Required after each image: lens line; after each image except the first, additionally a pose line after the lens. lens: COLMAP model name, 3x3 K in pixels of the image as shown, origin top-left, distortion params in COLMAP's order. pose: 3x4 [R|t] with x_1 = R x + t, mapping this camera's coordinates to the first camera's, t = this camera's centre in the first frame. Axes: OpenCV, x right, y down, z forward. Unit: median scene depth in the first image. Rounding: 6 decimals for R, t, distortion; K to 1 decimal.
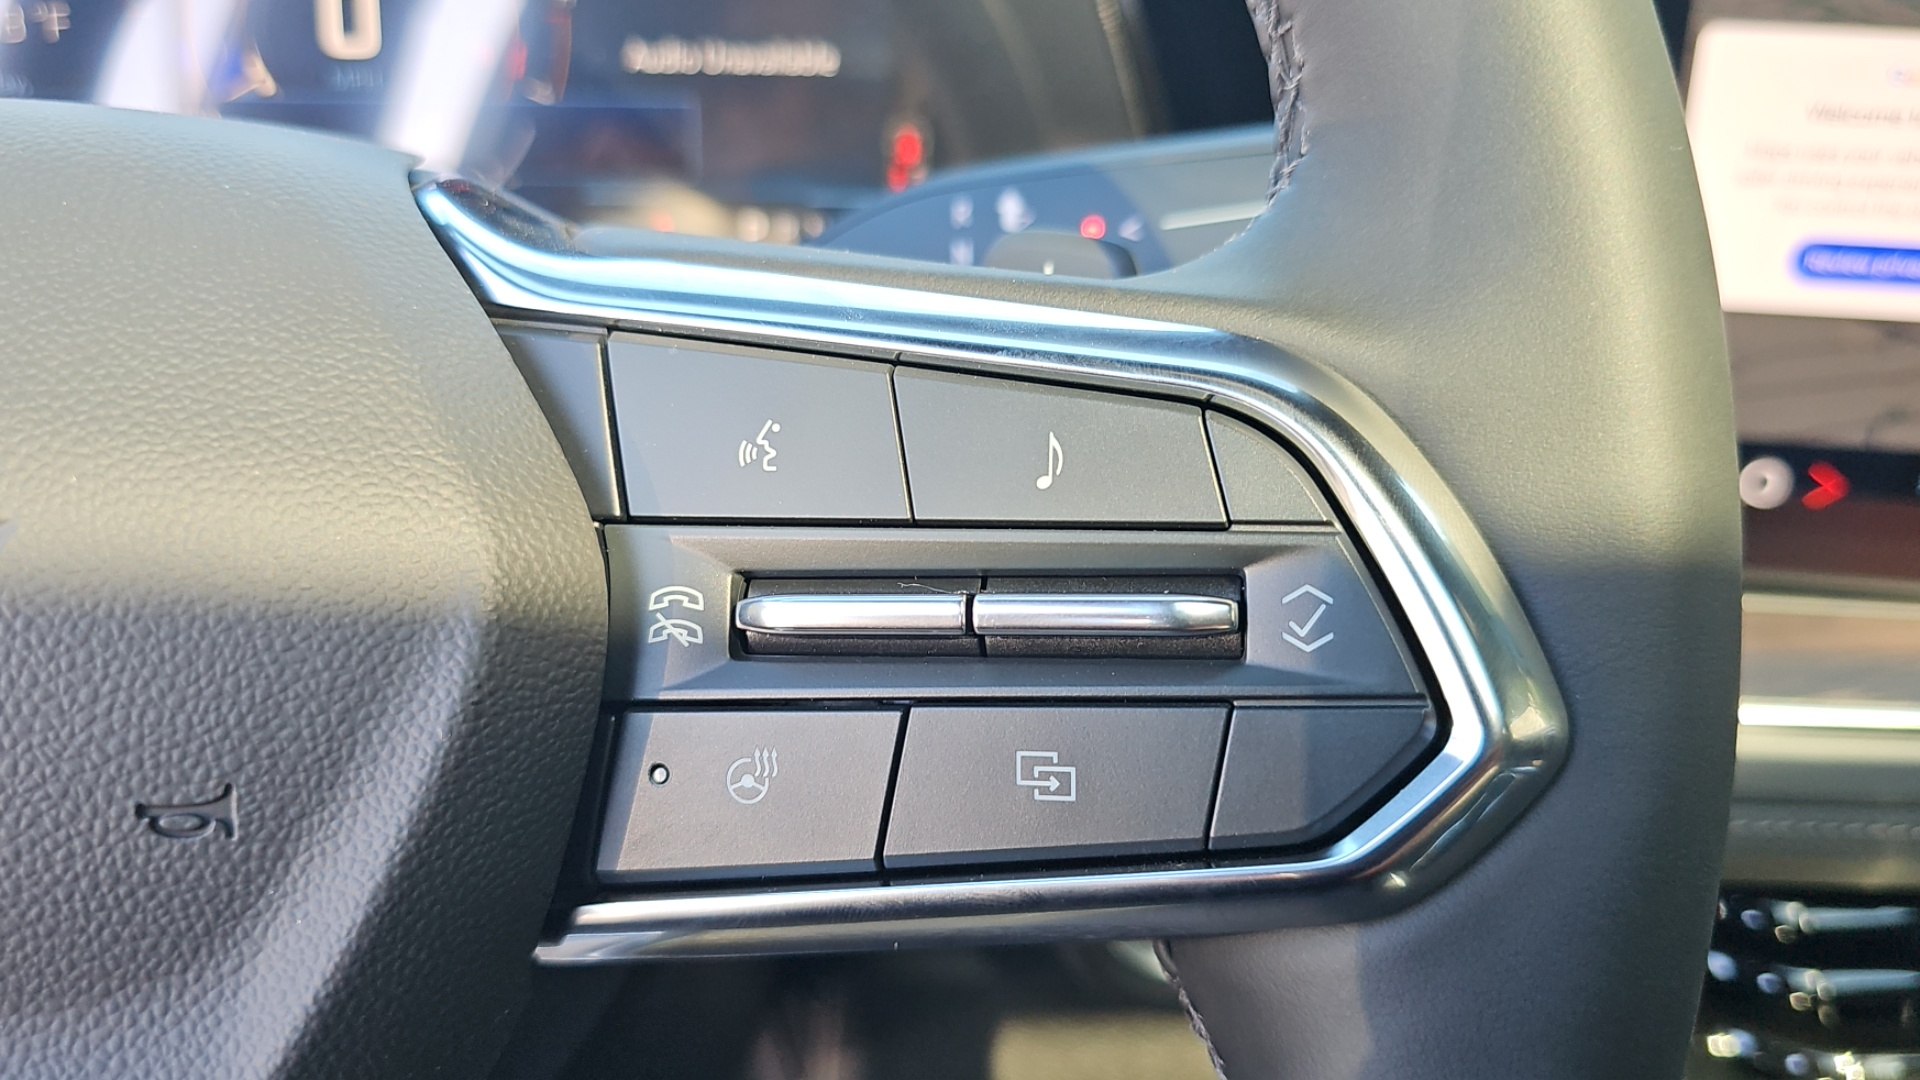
lens RADIAL K [[1400.7, 0, 956.7], [0, 1400.7, 540.9], [0, 0, 1]] dist [0.045781, -0.080941]
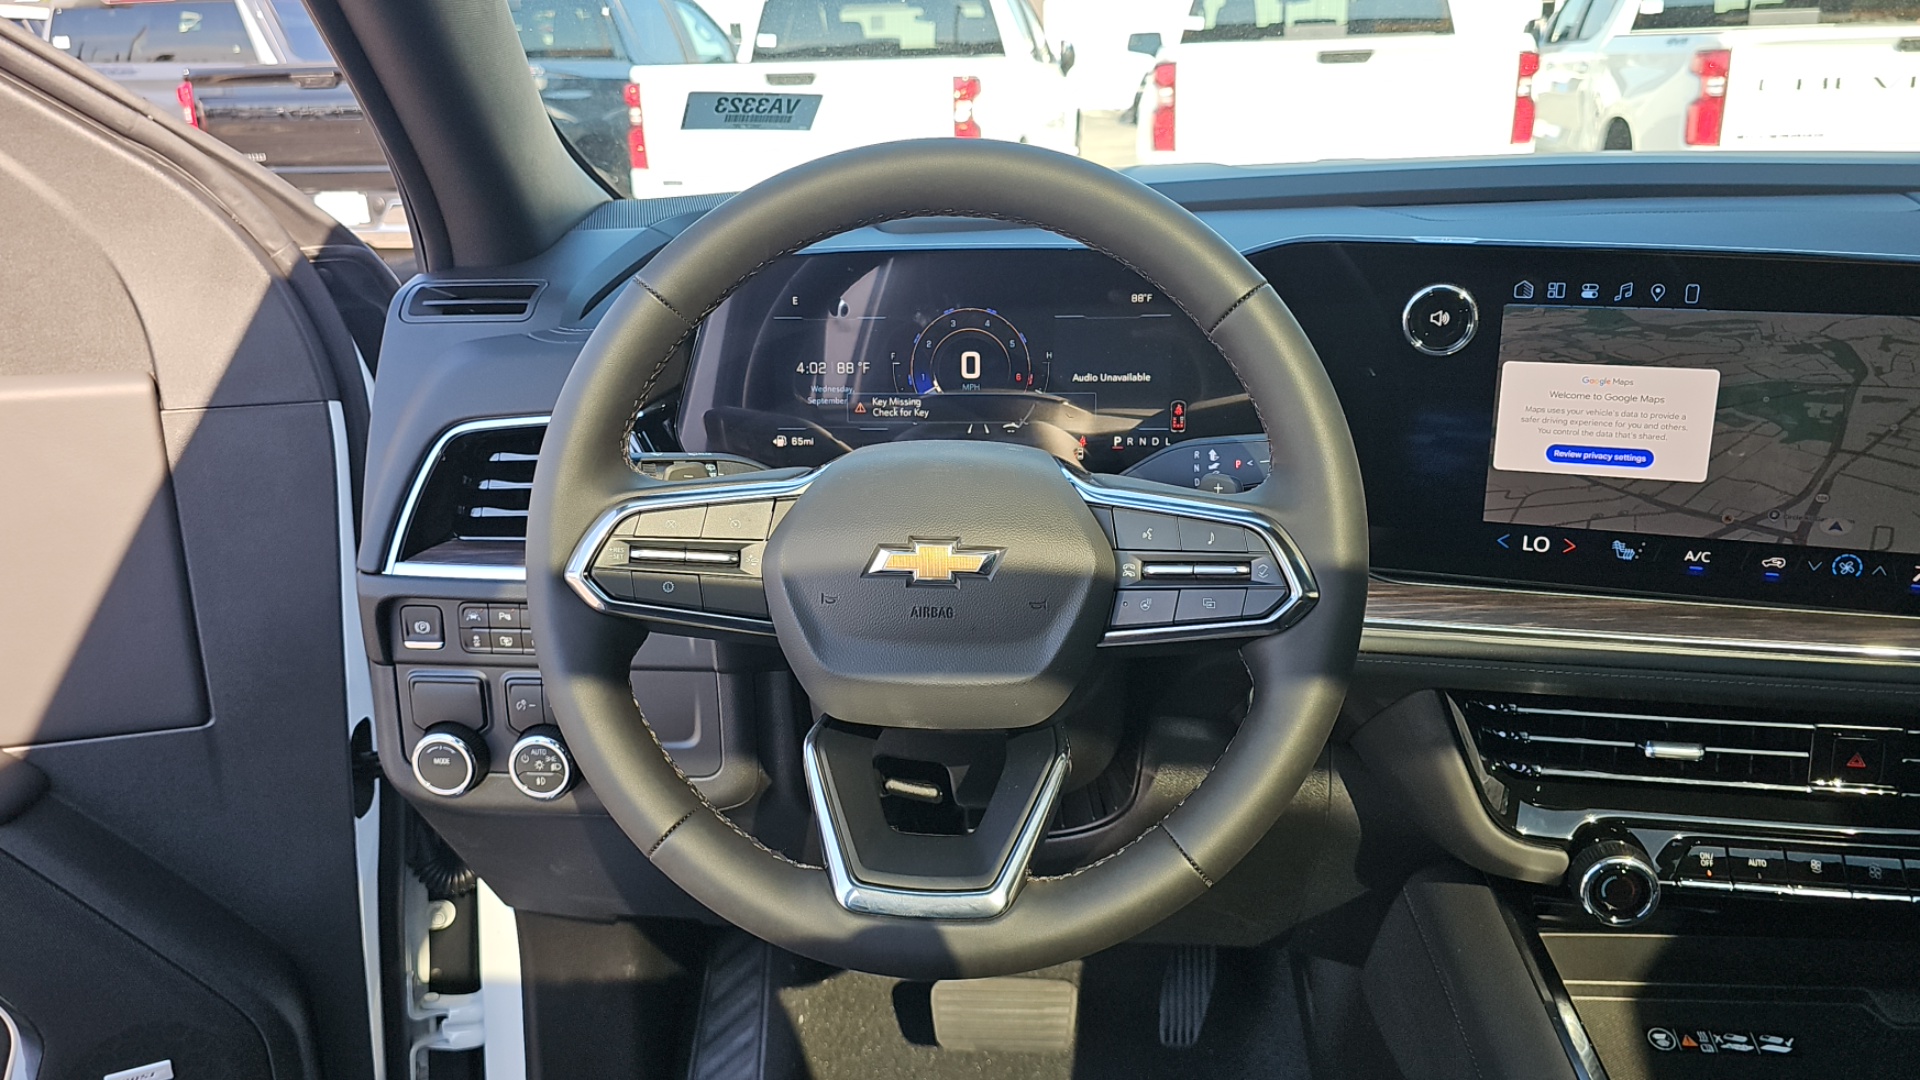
lens RADIAL K [[1306.5, 0, 971.9], [0, 1306.5, 548.9], [0, 0, 1]] dist [0.079523, -0.098662]
pose [[0.983472, 0.012757, -0.180609, 0.068634], [-0.018145, 0.999437, -0.028212, 0.113827], [0.180147, 0.031023, 0.983150, -3.289222]]
